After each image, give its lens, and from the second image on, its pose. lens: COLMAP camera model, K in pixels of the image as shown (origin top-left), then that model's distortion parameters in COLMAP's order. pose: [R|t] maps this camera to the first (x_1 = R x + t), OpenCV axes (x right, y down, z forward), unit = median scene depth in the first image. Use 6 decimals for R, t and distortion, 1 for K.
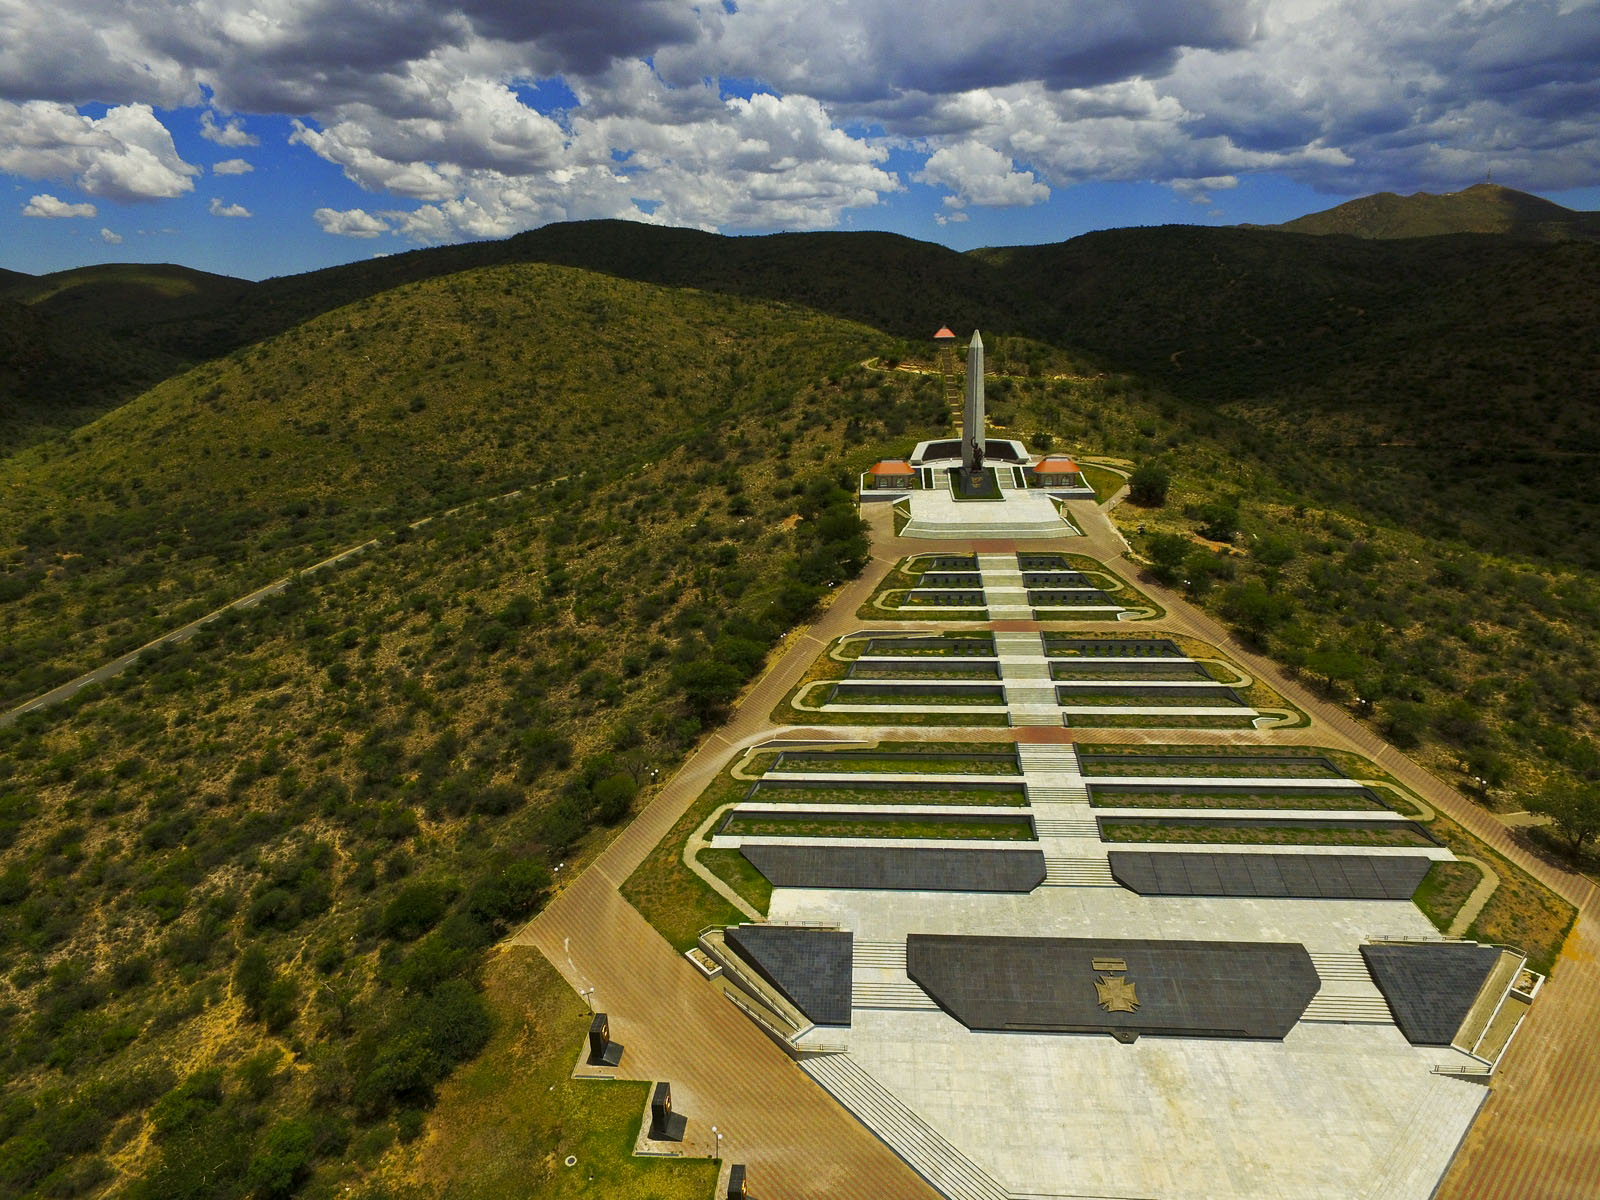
lens RADIAL K [[929.2, 0, 814.8], [0, 929.2, 601.5], [0, 0, 1]] dist [-0.015669, 0.018388]
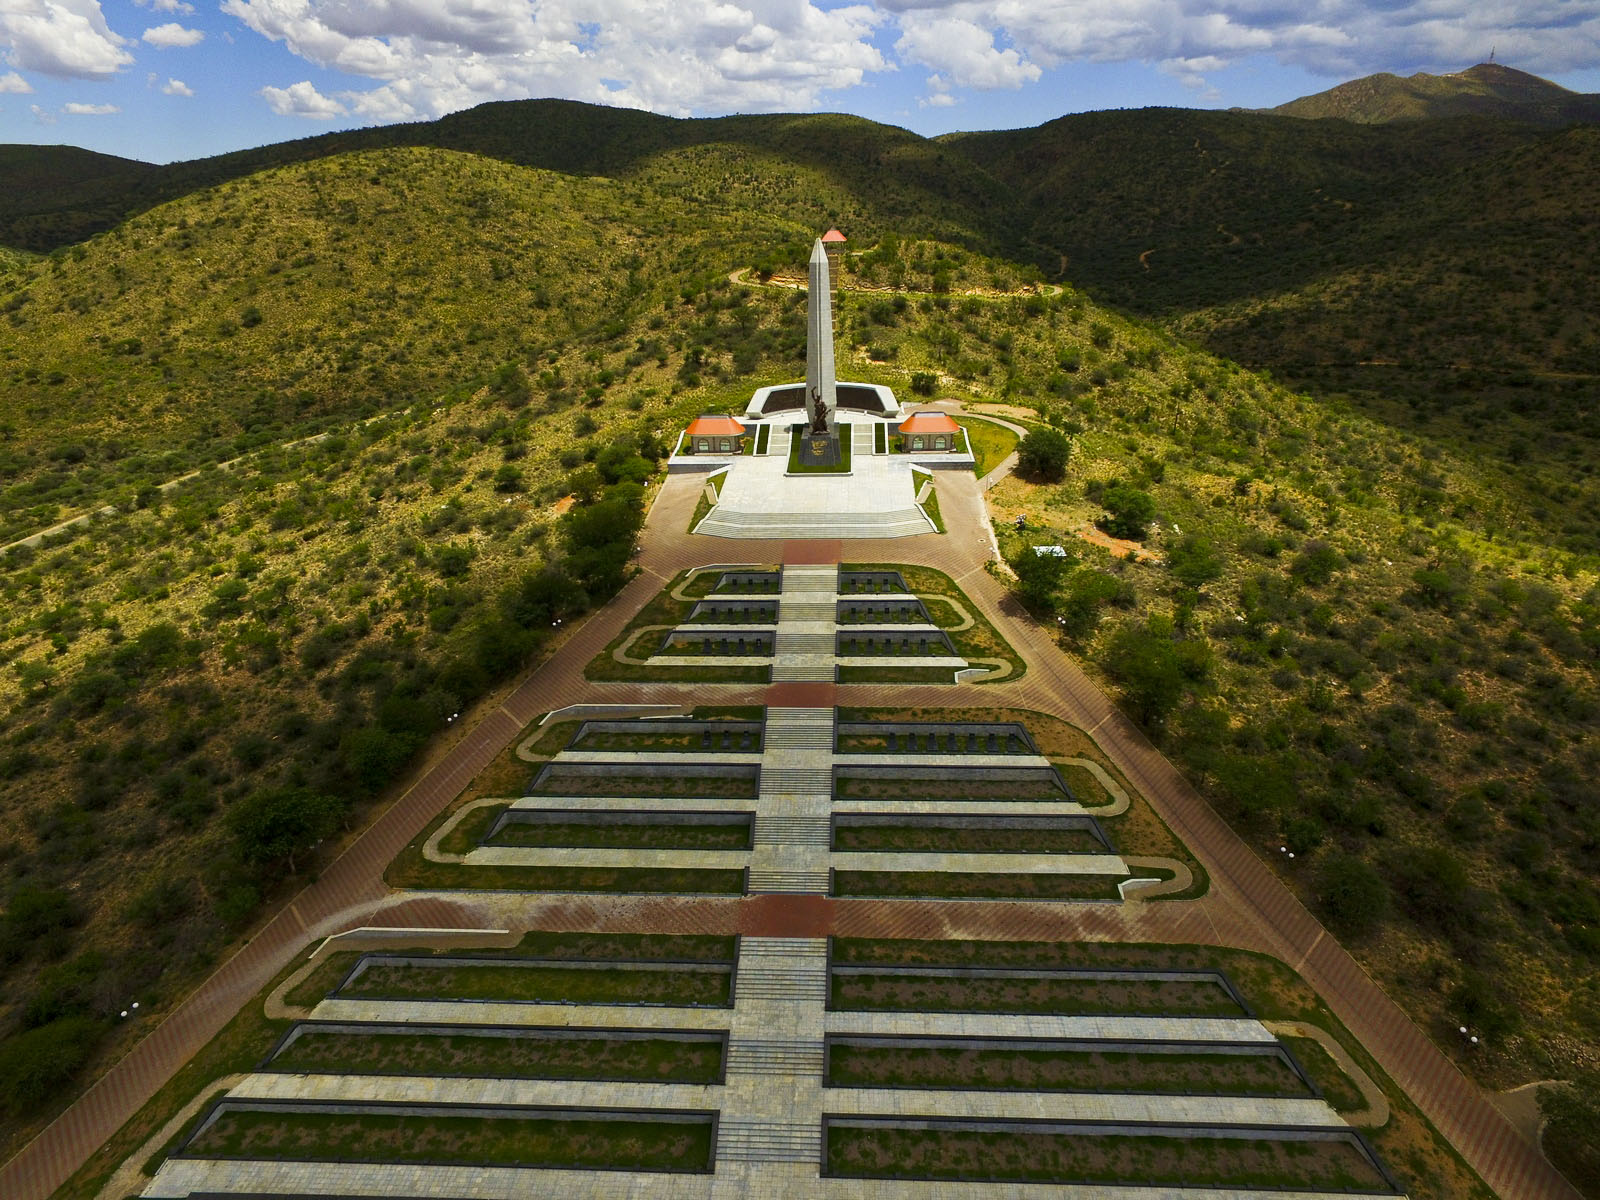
lens RADIAL K [[929.2, 0, 814.8], [0, 929.2, 601.5], [0, 0, 1]] dist [-0.015669, 0.018388]
pose [[0.999729, -0.007435, 0.022078, 0.099667], [0.005108, 0.994600, 0.103657, -0.053576], [-0.022730, -0.103516, 0.994368, 0.154930]]
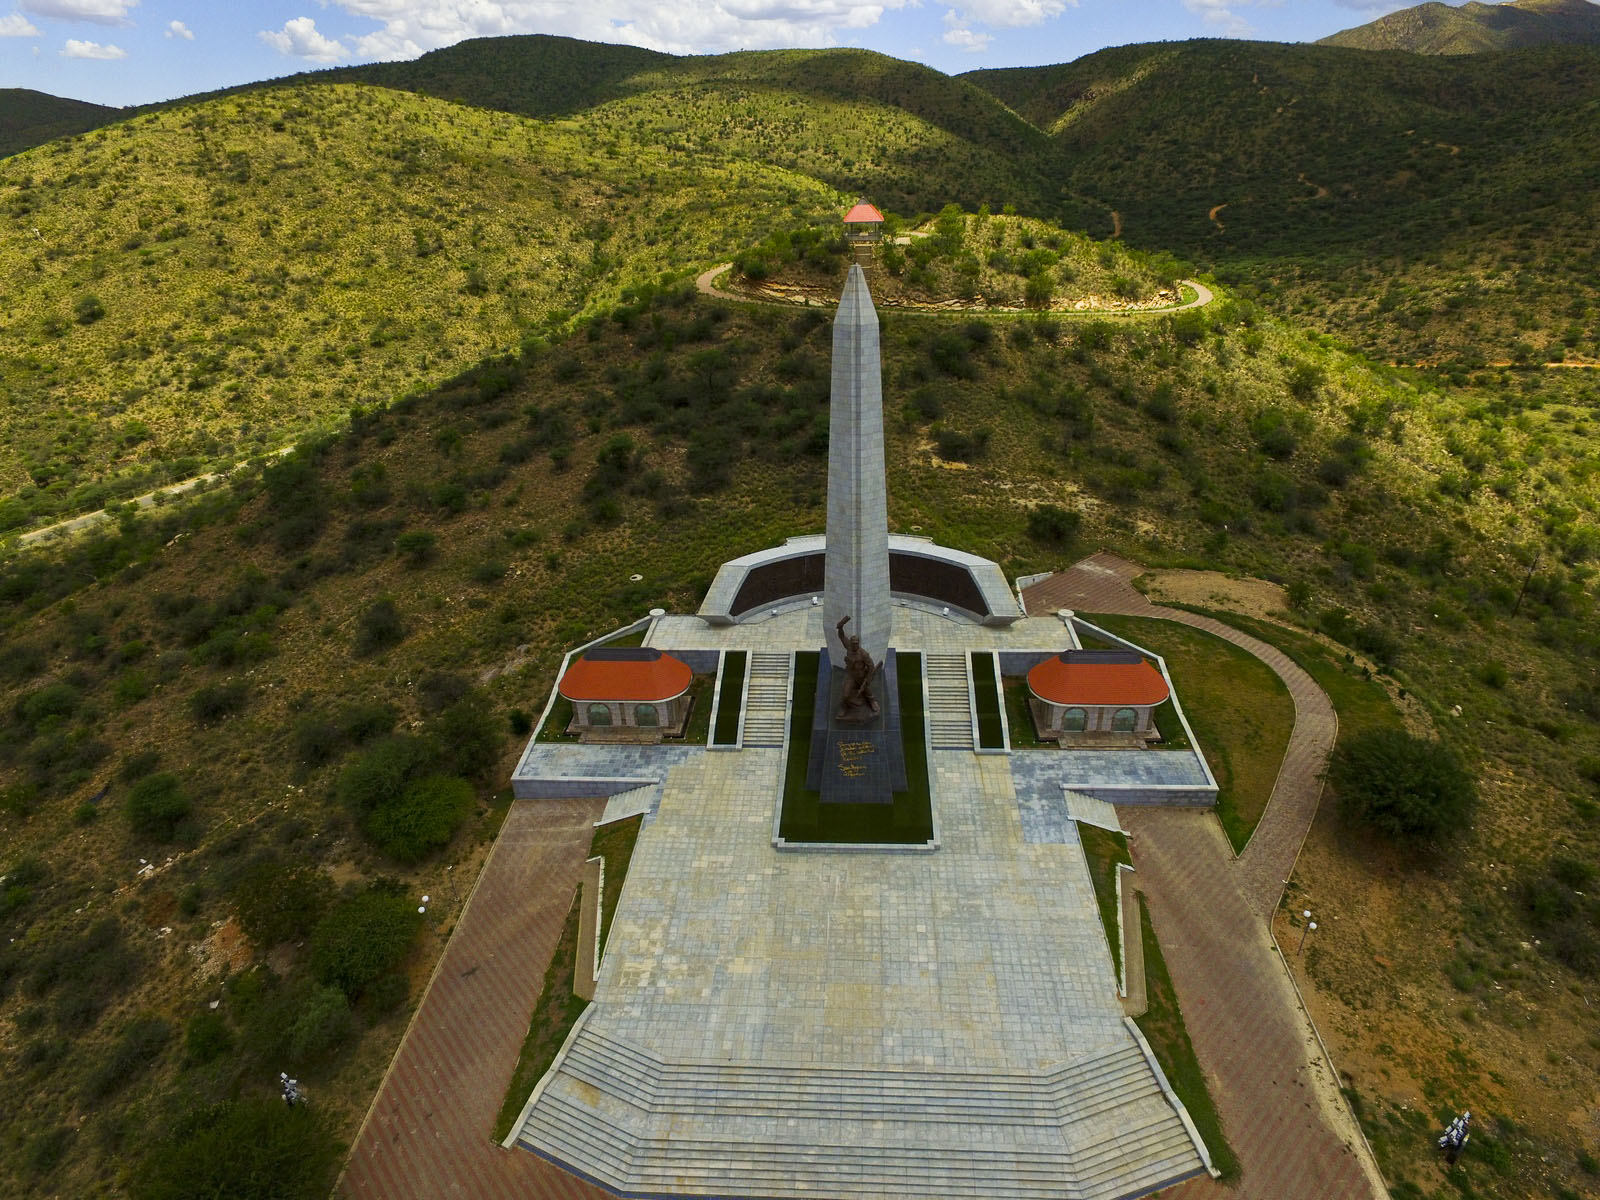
lens RADIAL K [[929.2, 0, 814.8], [0, 929.2, 601.5], [0, 0, 1]] dist [-0.015669, 0.018388]
pose [[0.999913, -0.008132, 0.010408, 0.102279], [0.006452, 0.988303, 0.152365, -0.150457], [-0.011525, -0.152284, 0.988270, 0.447544]]
